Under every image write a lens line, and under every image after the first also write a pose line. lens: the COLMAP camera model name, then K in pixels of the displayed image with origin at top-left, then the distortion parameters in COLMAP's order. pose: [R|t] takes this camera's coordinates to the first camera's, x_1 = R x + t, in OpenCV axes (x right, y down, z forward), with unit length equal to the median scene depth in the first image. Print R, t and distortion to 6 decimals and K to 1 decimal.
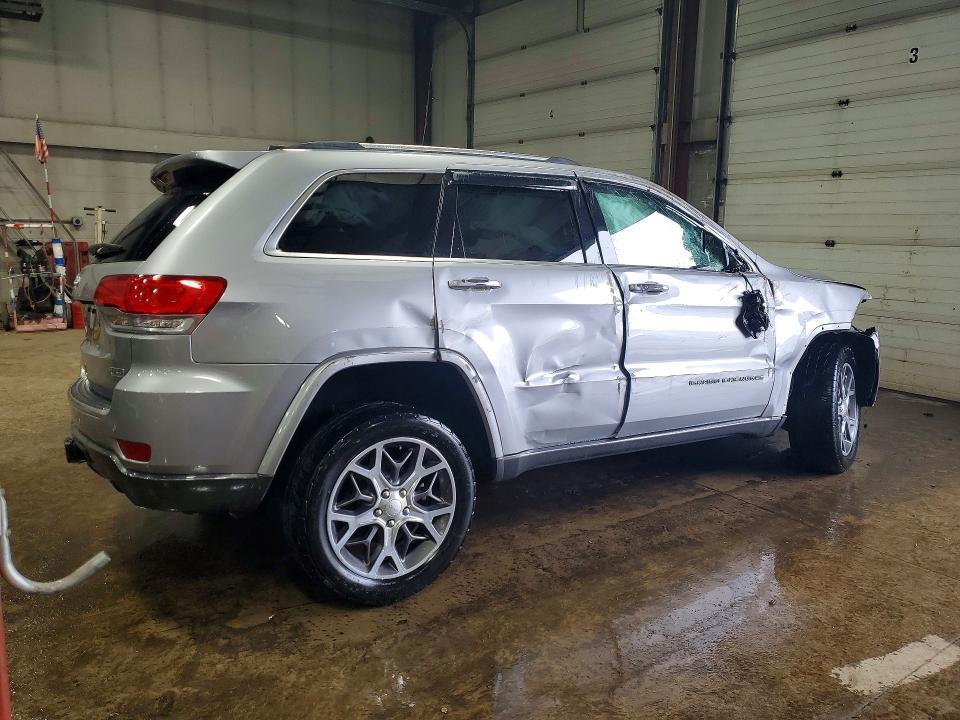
lens RADIAL K [[740.9, 0, 481.0], [0, 740.9, 359.6], [0, 0, 1]] dist [0.006071, -0.005680]
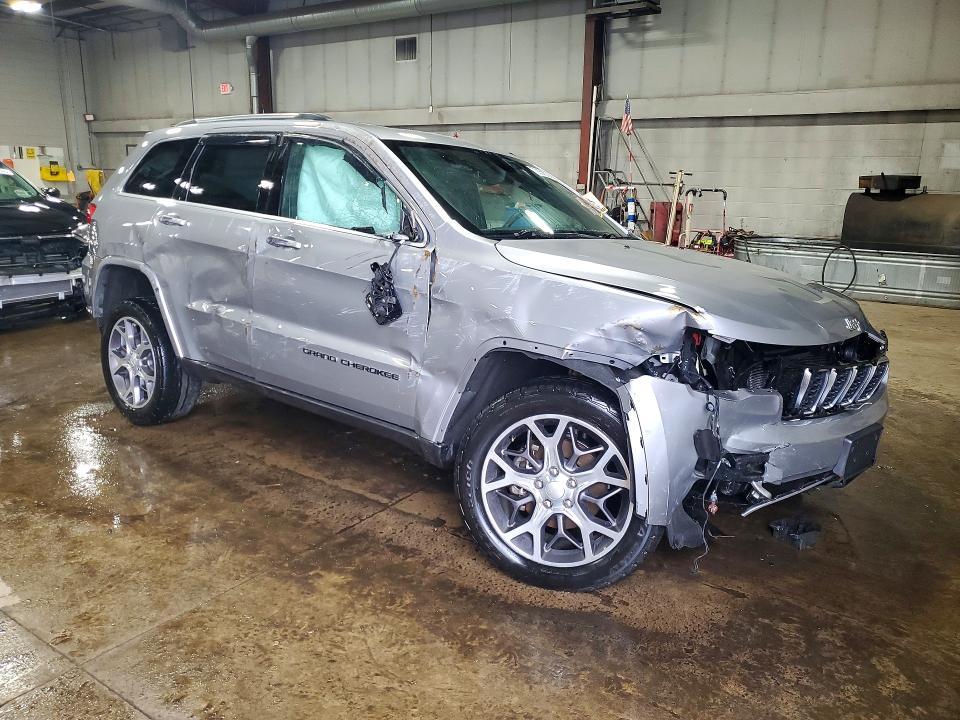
lens RADIAL K [[740.9, 0, 478.4], [0, 740.9, 357.8], [0, 0, 1]] dist [0.006071, -0.005680]
pose [[0.333127, 0.214480, -0.918164, 1.072622], [-0.176803, 0.970721, 0.162610, -0.132968], [0.926157, 0.108164, 0.361294, 0.767202]]
